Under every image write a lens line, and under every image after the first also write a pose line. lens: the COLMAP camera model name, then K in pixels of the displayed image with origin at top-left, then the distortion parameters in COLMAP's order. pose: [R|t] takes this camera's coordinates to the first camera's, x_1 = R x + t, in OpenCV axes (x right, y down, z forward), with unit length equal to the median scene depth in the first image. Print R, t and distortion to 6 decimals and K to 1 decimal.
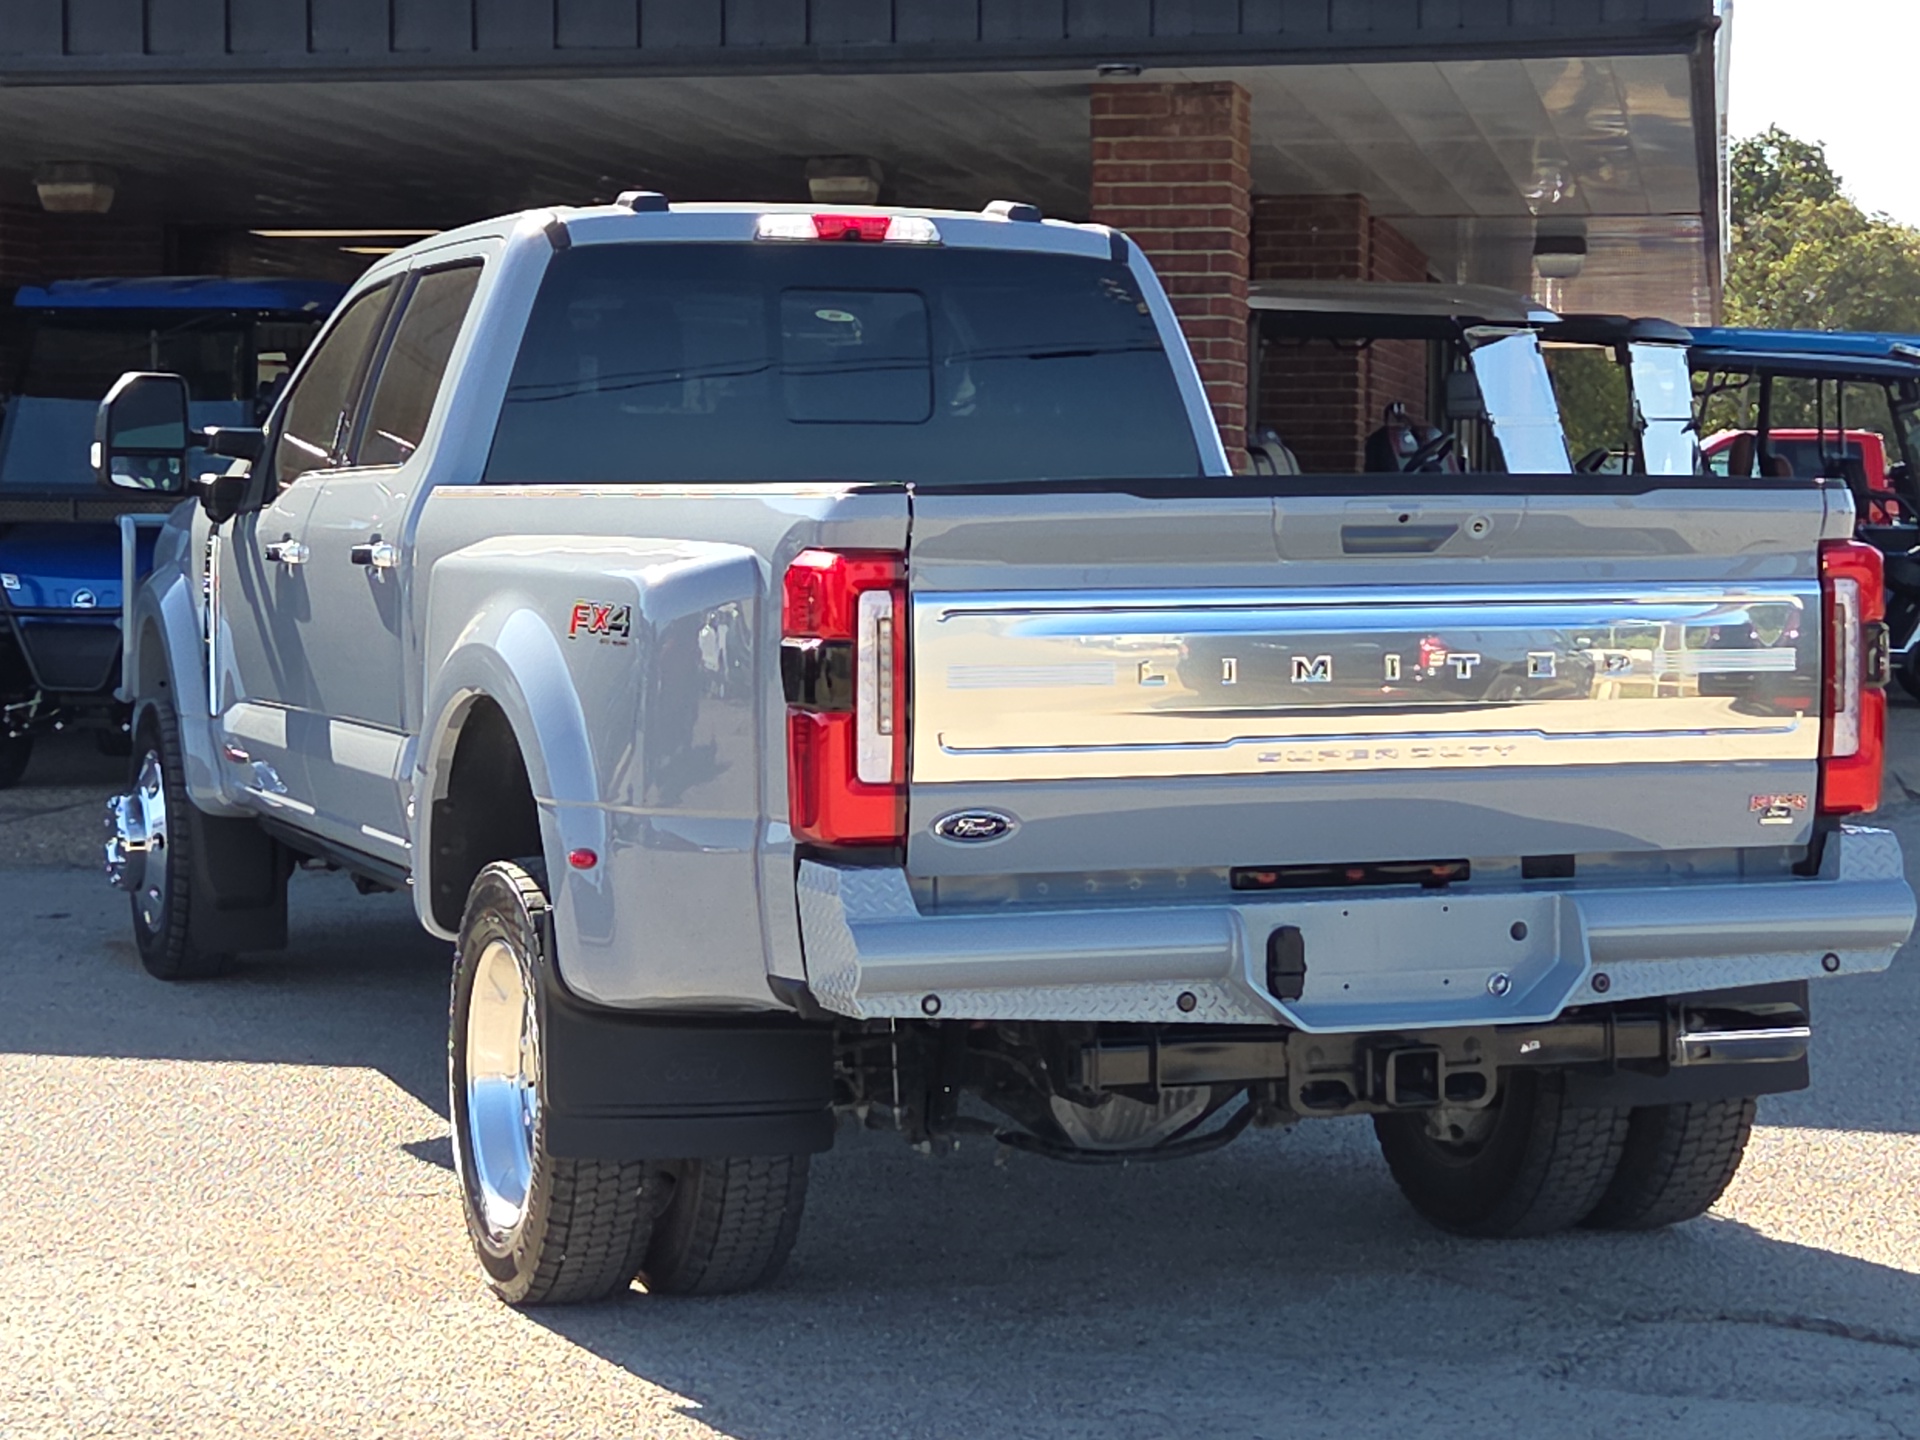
lens RADIAL K [[4243.0, 0, 960.7], [0, 4243.0, 713.5], [0, 0, 1]] dist [0.120584, 0.000000]
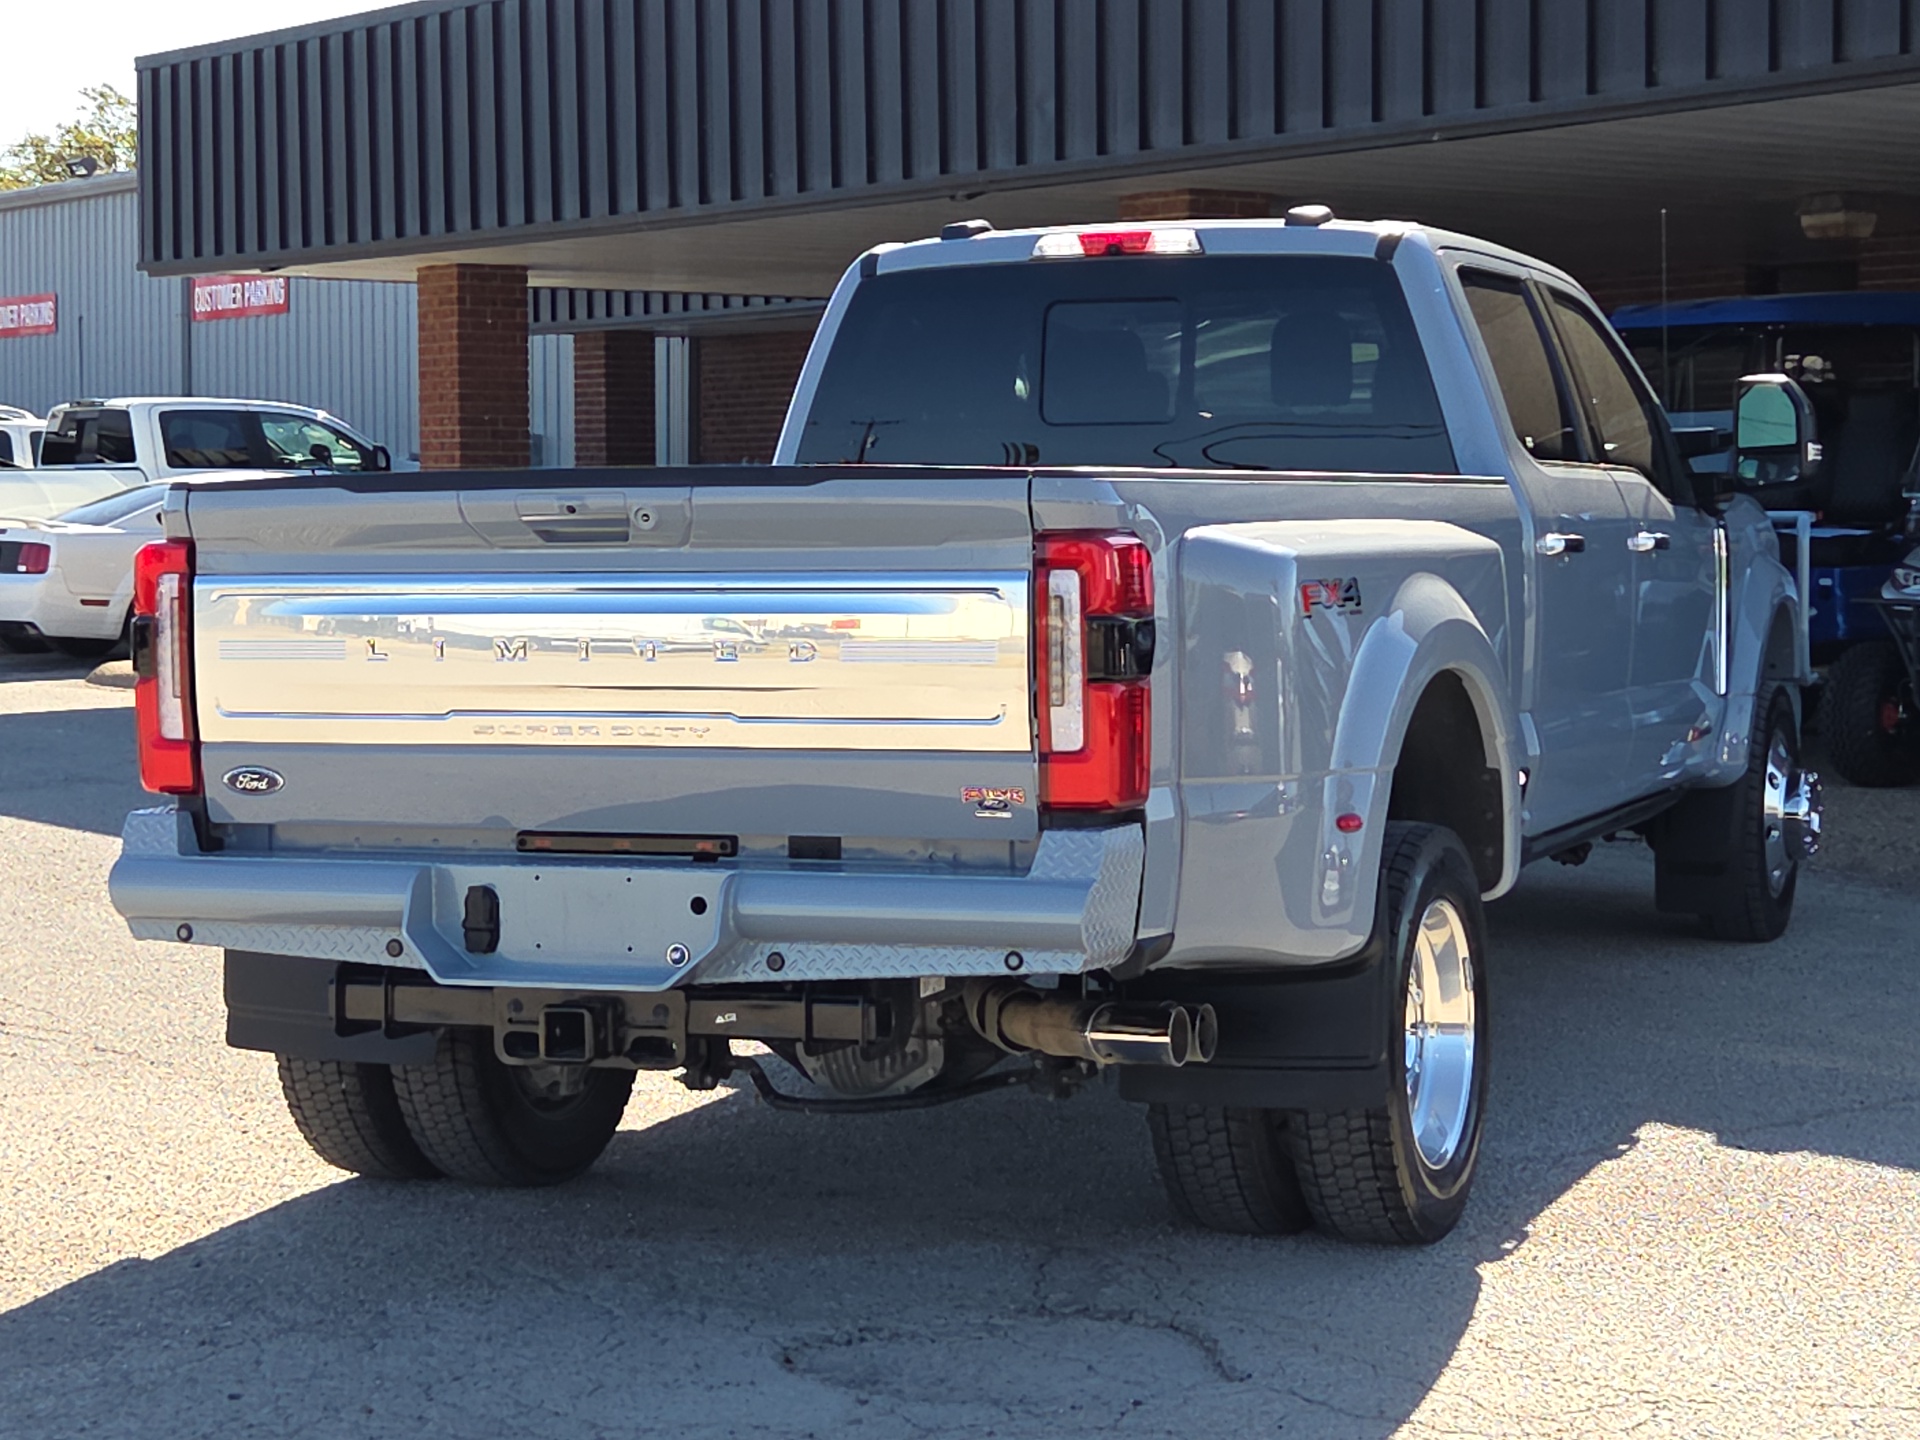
lens RADIAL K [[3776.3, 0, 969.8], [0, 3776.3, 725.7], [0, 0, 1]] dist [0.127323, 0.000000]
pose [[0.736799, 0.031557, -0.675375, 0.779588], [-0.026629, 0.999490, 0.017651, -0.010652], [0.675588, 0.004979, 0.737263, 0.351727]]
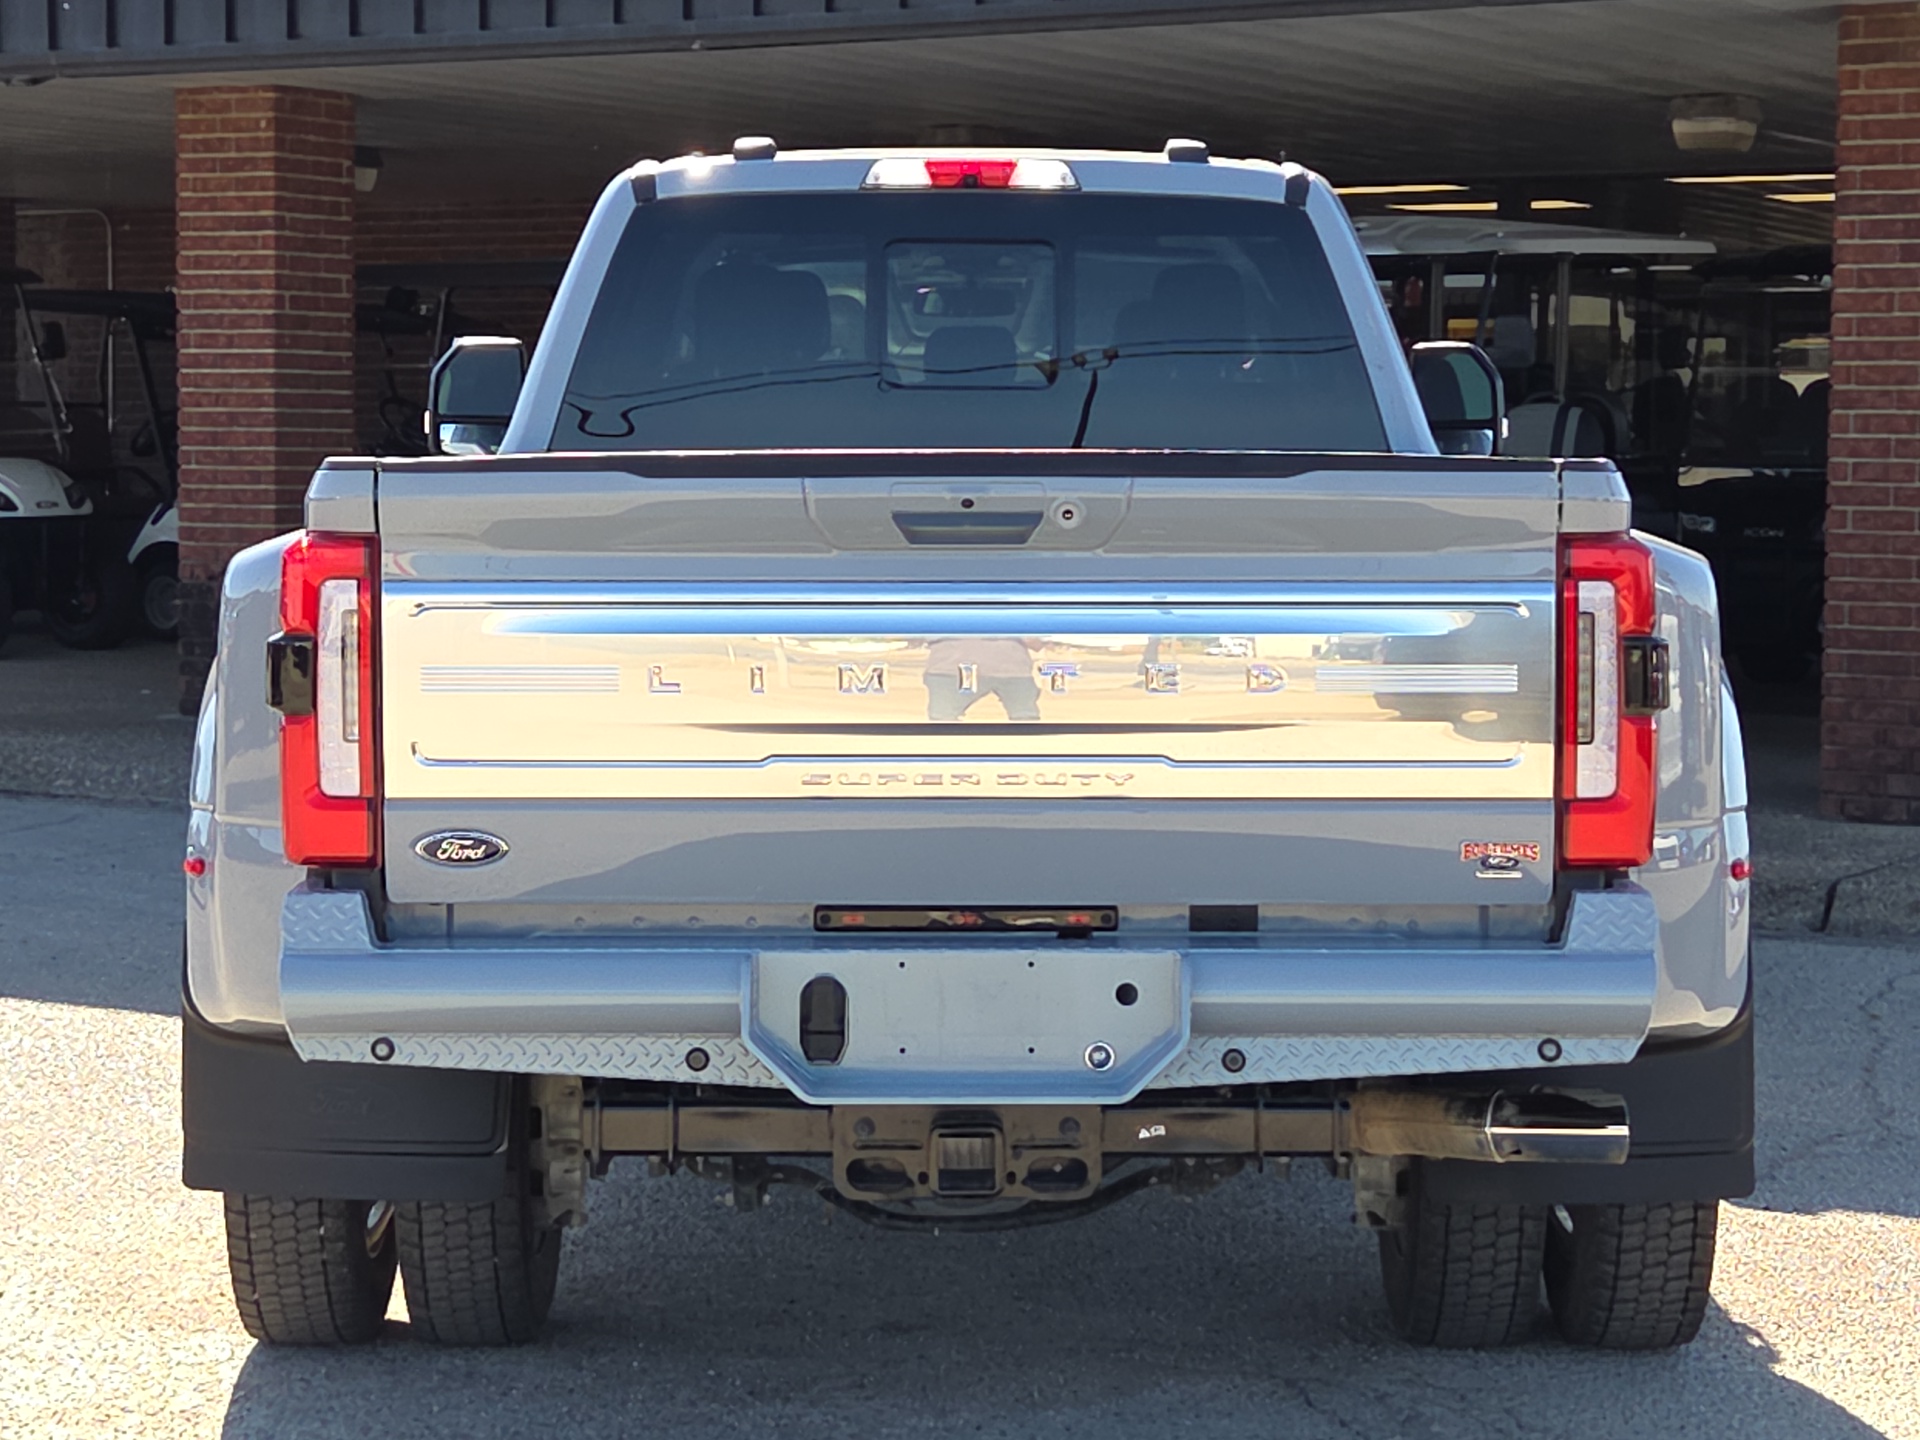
lens RADIAL K [[4243.0, 0, 956.5], [0, 4243.0, 712.3], [0, 0, 1]] dist [0.120584, 0.000000]
pose [[0.936029, 0.025303, -0.351012, 0.381558], [-0.022161, 0.999670, 0.012967, -0.014406], [0.351225, -0.004358, 0.936281, 0.195043]]
